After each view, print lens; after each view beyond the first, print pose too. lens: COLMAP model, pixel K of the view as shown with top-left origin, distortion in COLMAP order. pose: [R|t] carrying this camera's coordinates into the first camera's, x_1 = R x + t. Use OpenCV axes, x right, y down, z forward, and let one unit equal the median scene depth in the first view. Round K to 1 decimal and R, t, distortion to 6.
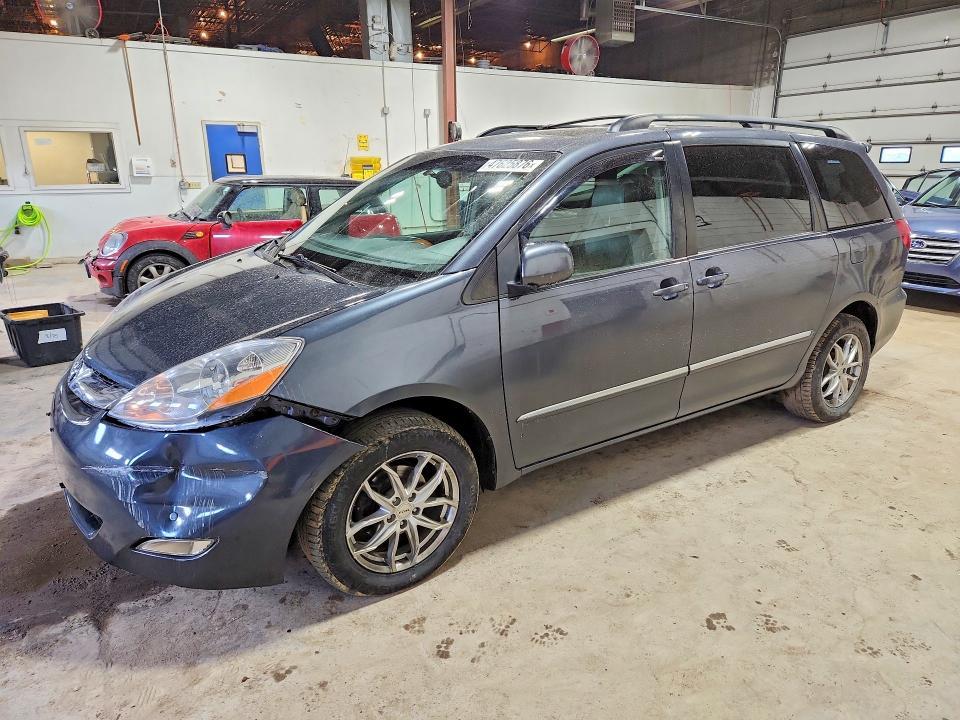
lens RADIAL K [[699.1, 0, 489.0], [0, 699.1, 341.0], [0, 0, 1]] dist [0.013040, -0.012153]
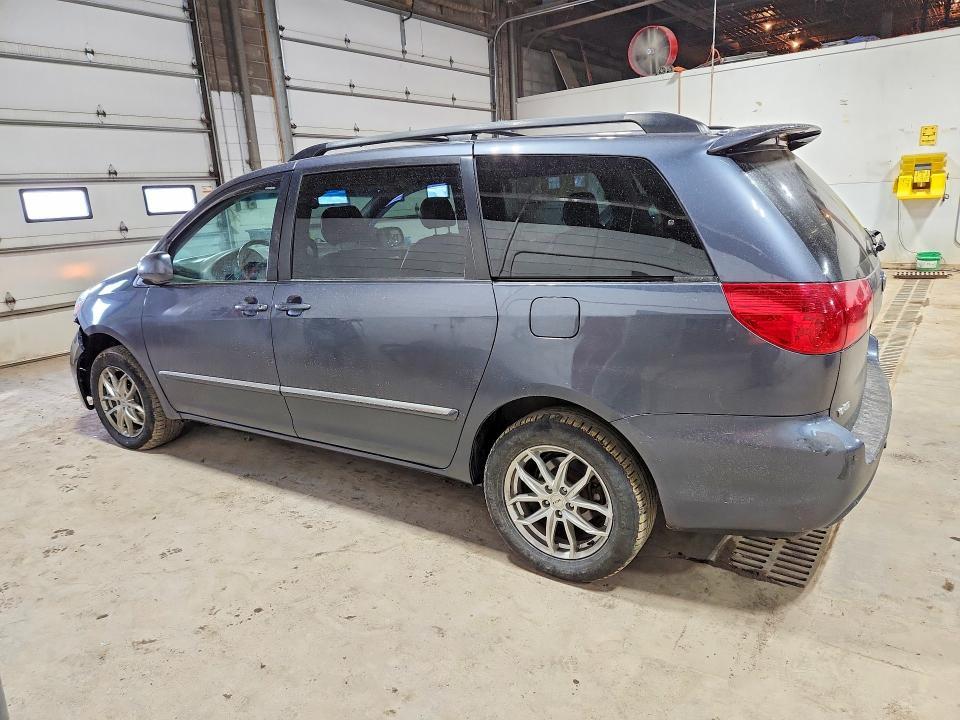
lens RADIAL K [[633.8, 0, 481.3], [0, 633.8, 359.8], [0, 0, 1]] dist [-0.000058, -0.001220]
pose [[0.387253, 0.228927, -0.893100, 1.275125], [-0.172524, 0.969565, 0.173720, -0.244887], [0.905688, 0.086807, 0.414963, 0.864371]]
